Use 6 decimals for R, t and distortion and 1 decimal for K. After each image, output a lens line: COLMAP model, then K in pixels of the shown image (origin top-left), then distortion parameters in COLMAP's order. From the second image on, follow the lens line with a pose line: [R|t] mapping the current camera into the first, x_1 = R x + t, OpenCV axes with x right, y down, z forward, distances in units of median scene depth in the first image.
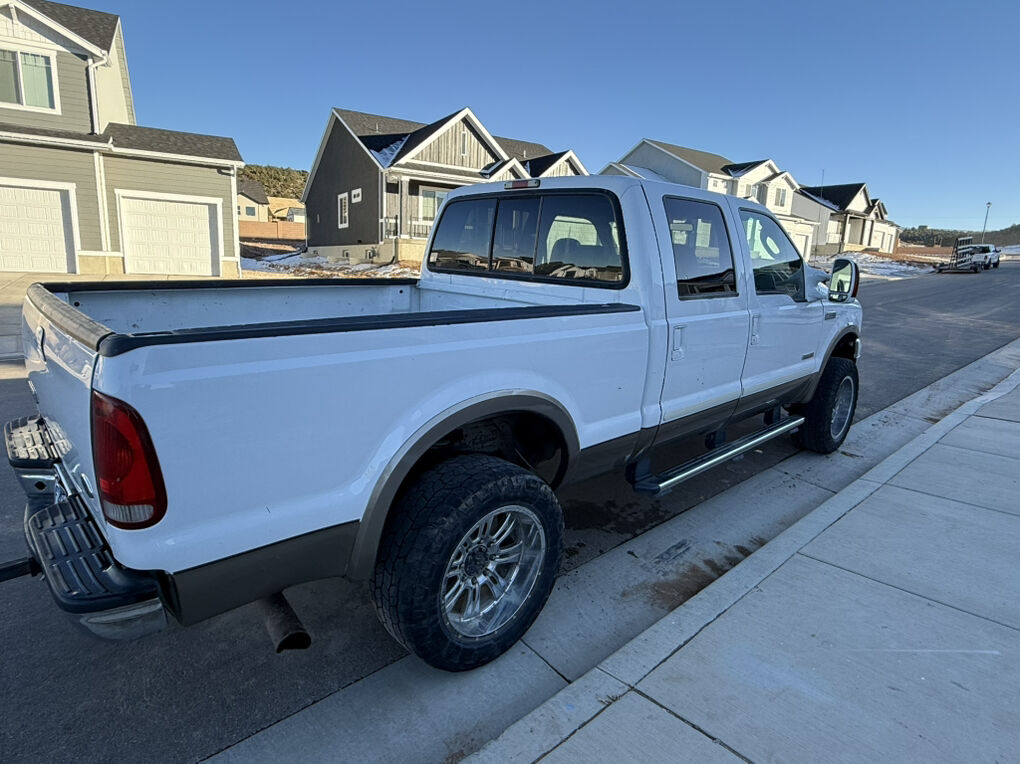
lens RADIAL K [[570.3, 0, 510.0], [0, 570.3, 382.0], [0, 0, 1]] dist [0.002035, -0.000859]
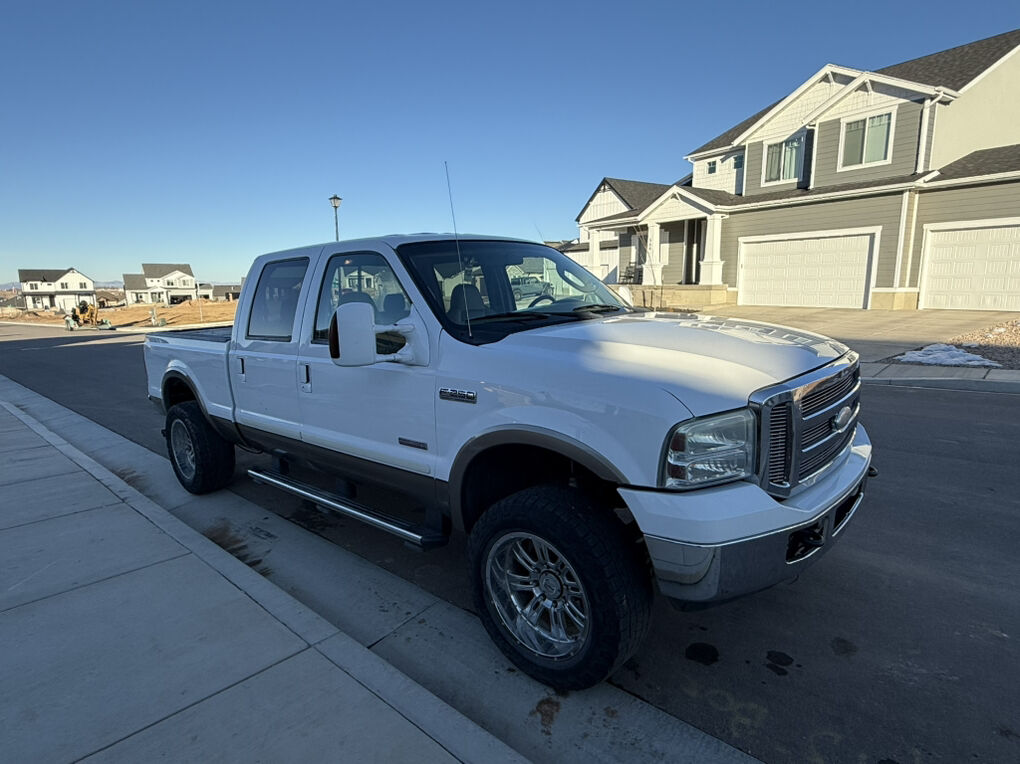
lens RADIAL K [[590.7, 0, 510.0], [0, 590.7, 382.0], [0, 0, 1]] dist [-0.004754, -0.001773]
pose [[0.073383, 0.120993, -0.989937, 0.313360], [-0.179343, 0.978033, 0.106244, -0.054708], [0.981046, 0.169742, 0.093470, 0.265723]]
